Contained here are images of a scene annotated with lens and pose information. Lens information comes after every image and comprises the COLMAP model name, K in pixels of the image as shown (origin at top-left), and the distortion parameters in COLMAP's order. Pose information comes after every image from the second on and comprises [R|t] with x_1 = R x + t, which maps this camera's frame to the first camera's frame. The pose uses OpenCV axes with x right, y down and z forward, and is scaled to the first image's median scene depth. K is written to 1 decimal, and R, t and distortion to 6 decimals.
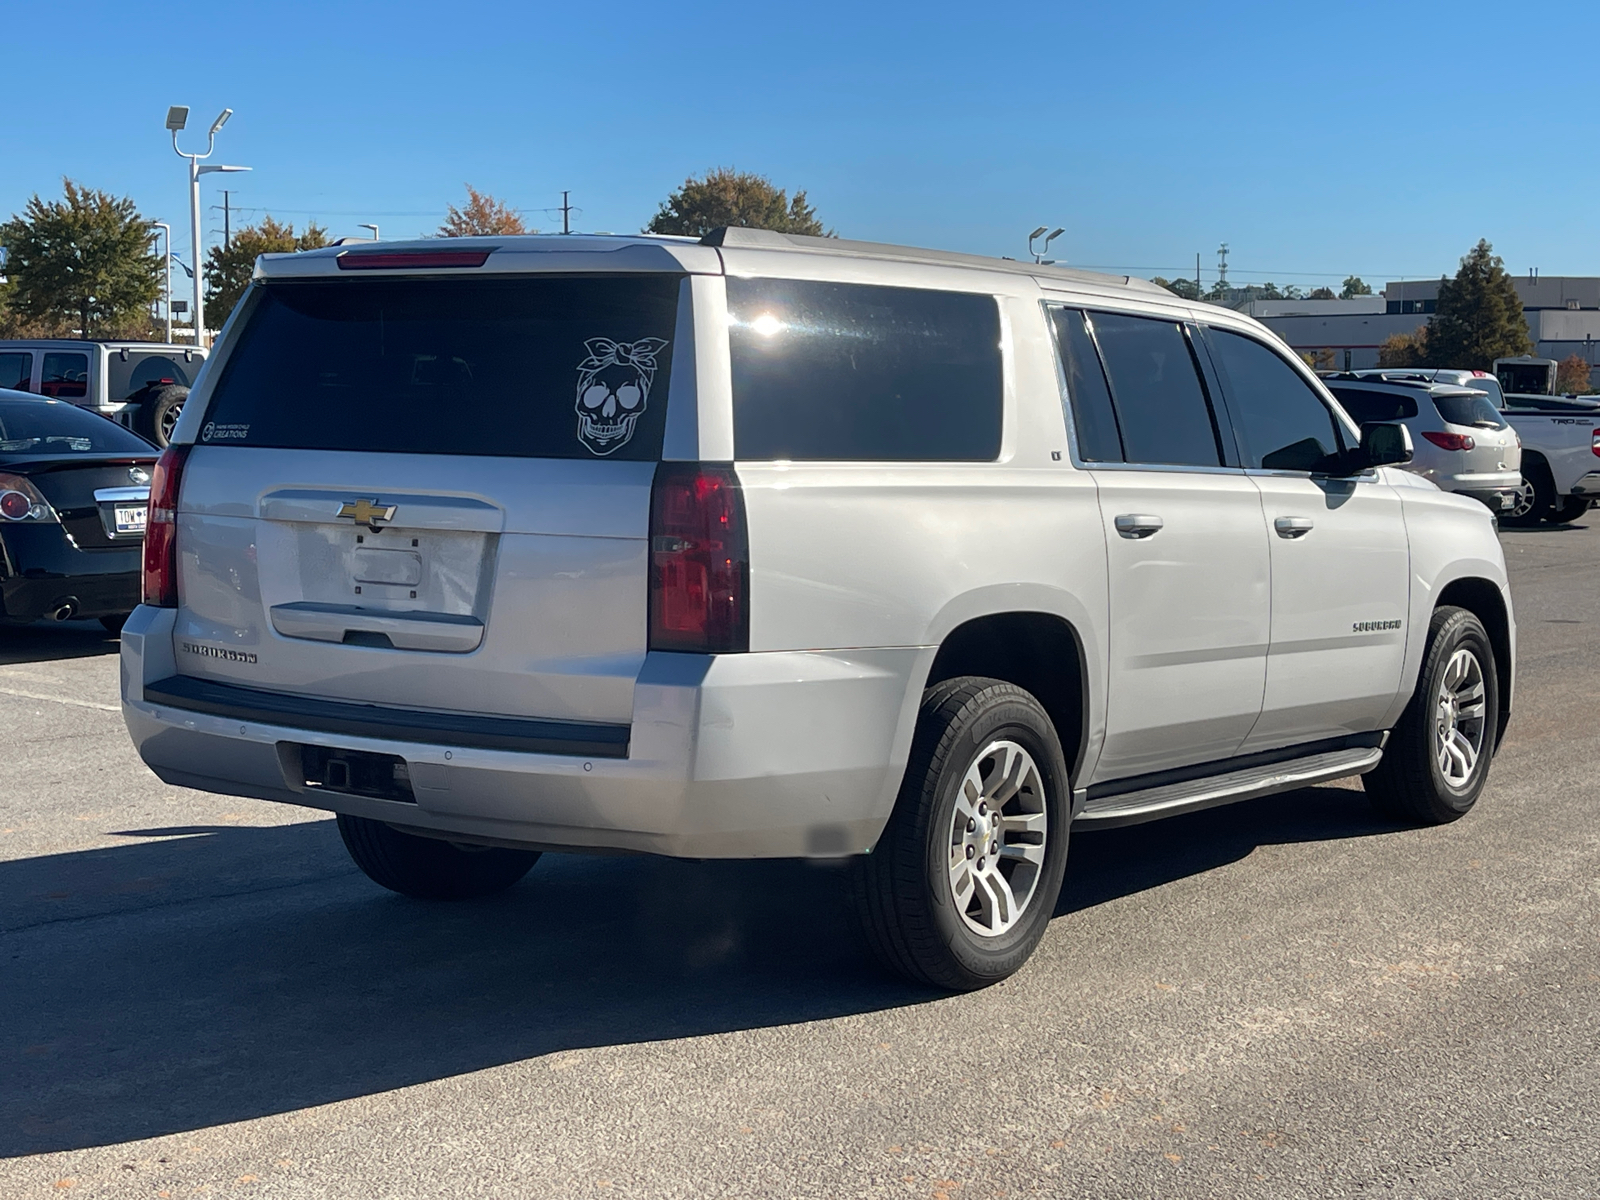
lens RADIAL K [[2567.0, 0, 806.3], [0, 2567.0, 604.1], [0, 0, 1]] dist [0.071699, 0.000000]
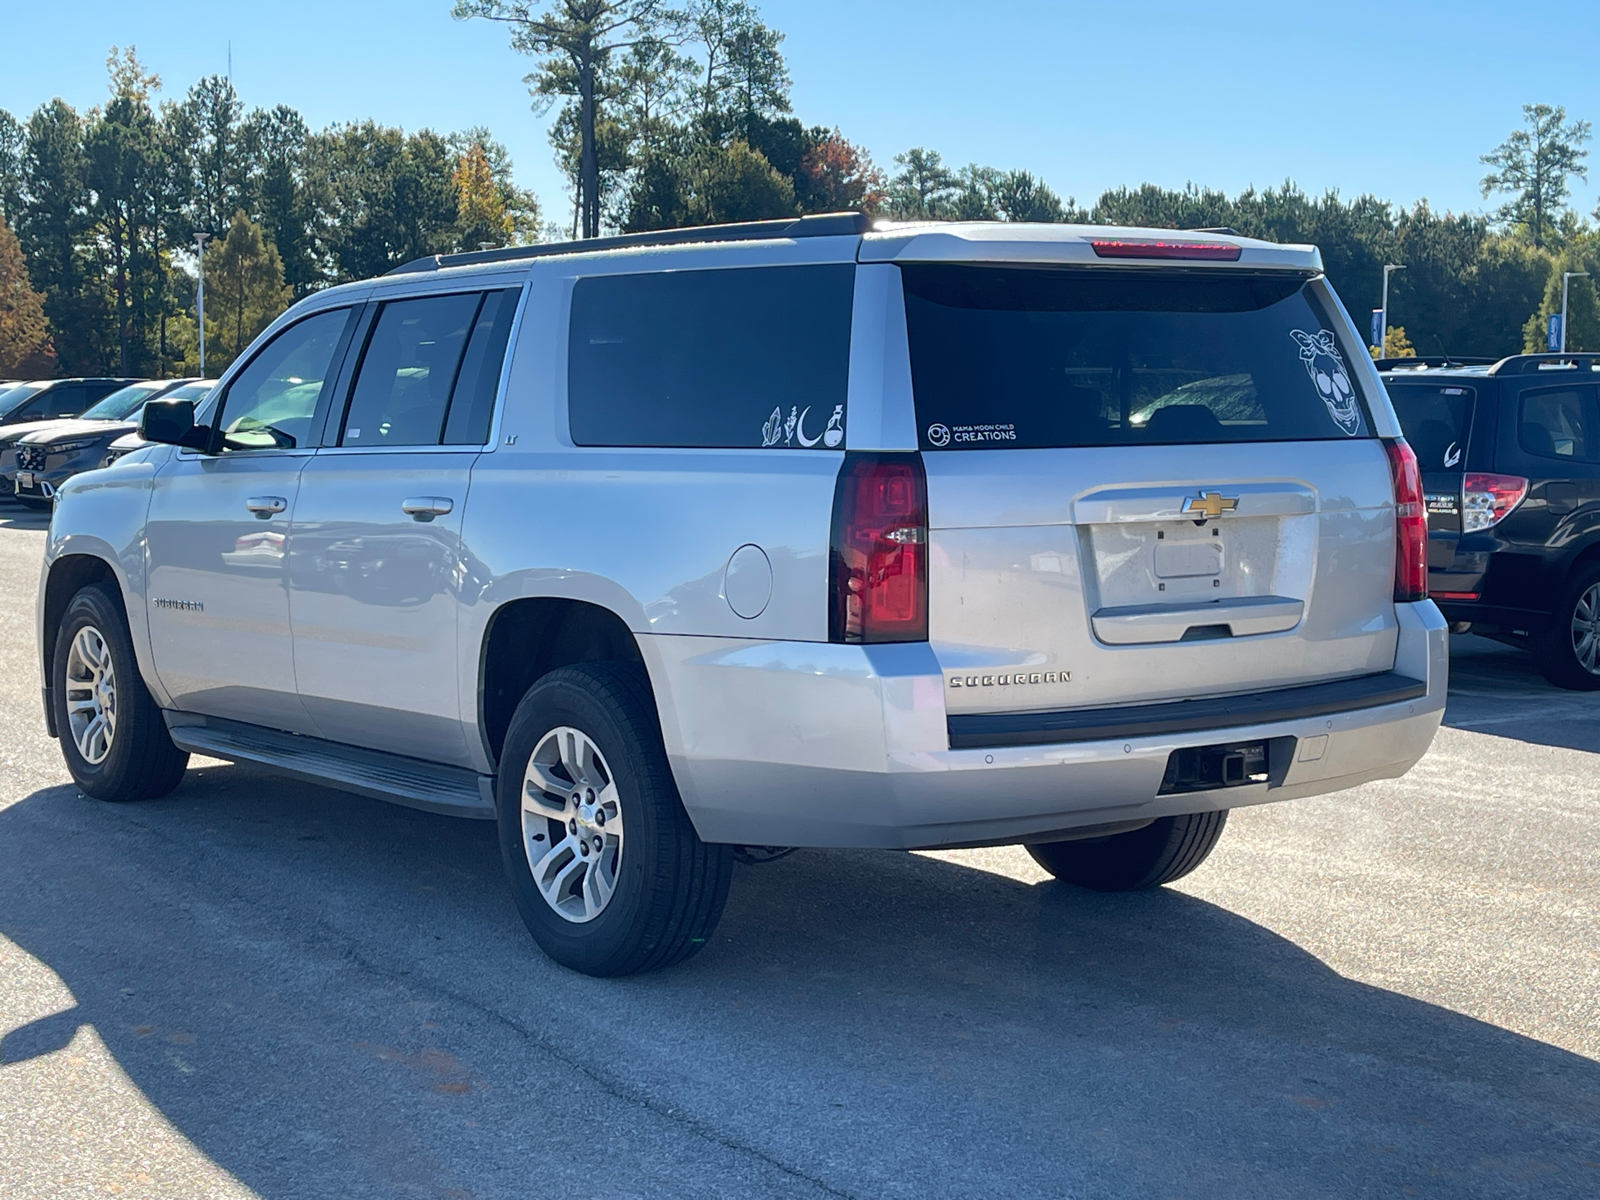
lens RADIAL K [[2567.0, 0, 810.7], [0, 2567.0, 595.0], [0, 0, 1]] dist [0.071699, 0.000000]
pose [[0.319973, -0.098260, 0.942317, -1.198254], [0.084524, 0.993602, 0.074906, -0.091549], [-0.943649, 0.055680, 0.326231, 0.847659]]
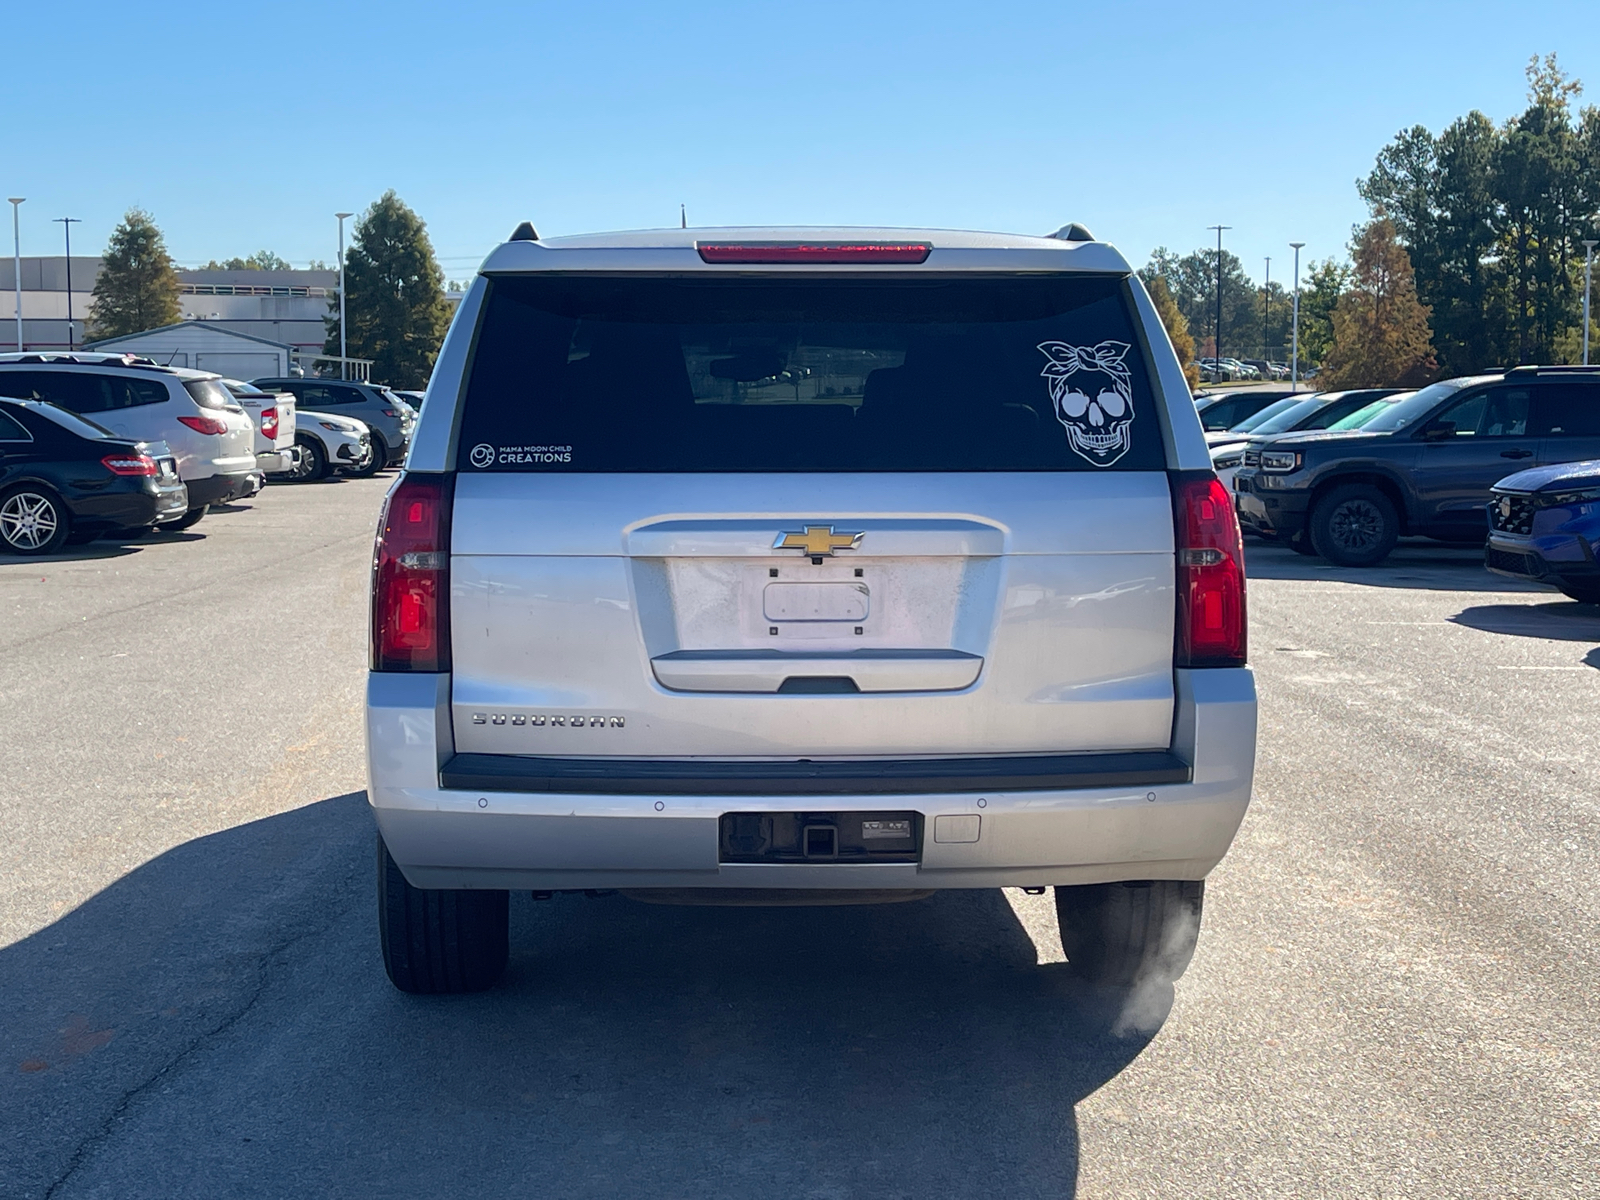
lens RADIAL K [[2567.0, 0, 794.0], [0, 2567.0, 601.8], [0, 0, 1]] dist [0.071699, 0.000000]
pose [[0.787190, -0.067338, 0.613023, -0.738355], [0.062252, 0.997620, 0.029646, -0.042910], [-0.613560, 0.014825, 0.789509, 0.322138]]
